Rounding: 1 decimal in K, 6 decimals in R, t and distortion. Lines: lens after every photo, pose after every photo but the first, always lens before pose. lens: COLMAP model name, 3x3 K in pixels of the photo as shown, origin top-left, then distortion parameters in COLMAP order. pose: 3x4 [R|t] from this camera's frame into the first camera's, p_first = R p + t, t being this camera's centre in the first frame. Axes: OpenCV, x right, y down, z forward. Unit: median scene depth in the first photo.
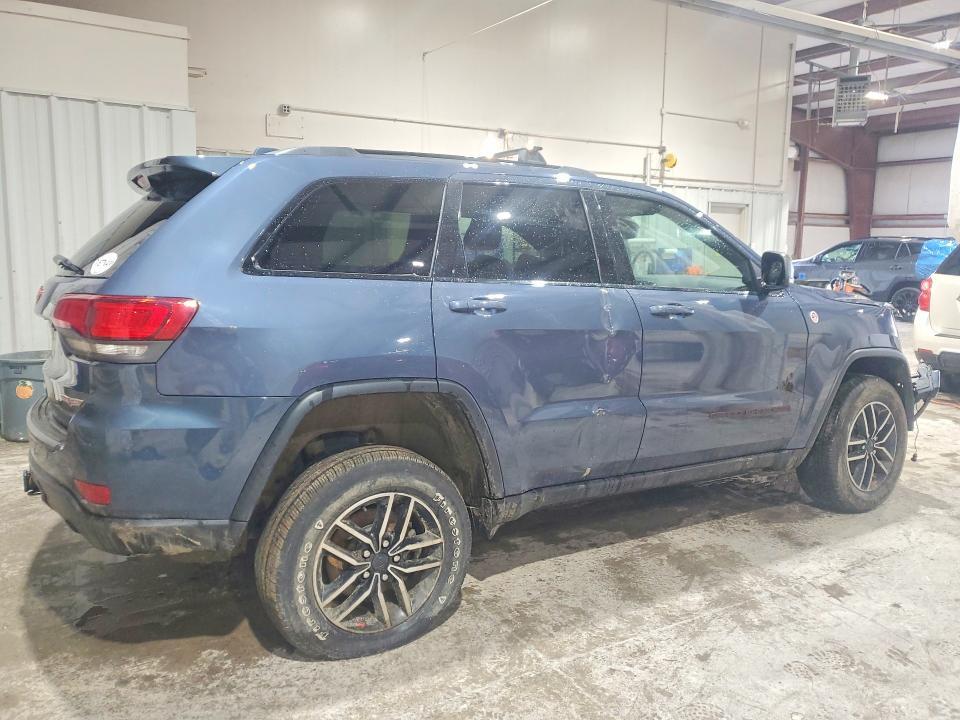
lens RADIAL K [[759.3, 0, 471.6], [0, 759.3, 355.8], [0, 0, 1]] dist [0.013589, 0.013200]
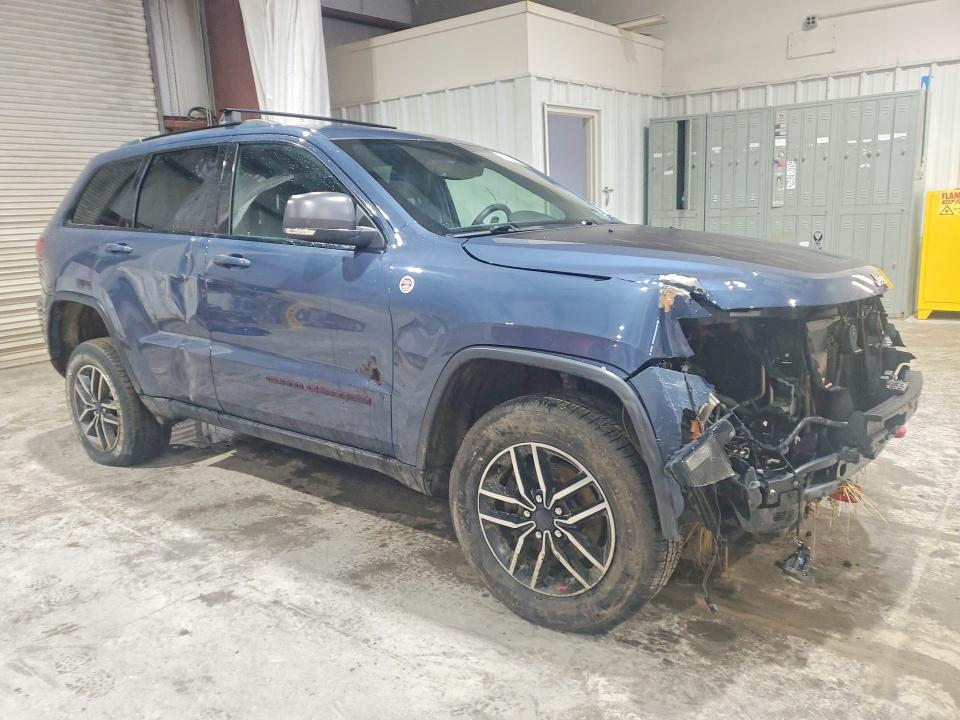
lens RADIAL K [[759.3, 0, 472.4], [0, 759.3, 362.7], [0, 0, 1]] dist [0.013589, 0.013200]
pose [[0.339388, 0.167520, -0.925609, 1.254968], [-0.086861, 0.985391, 0.146490, -0.097926], [0.936627, 0.030682, 0.348981, 0.912262]]
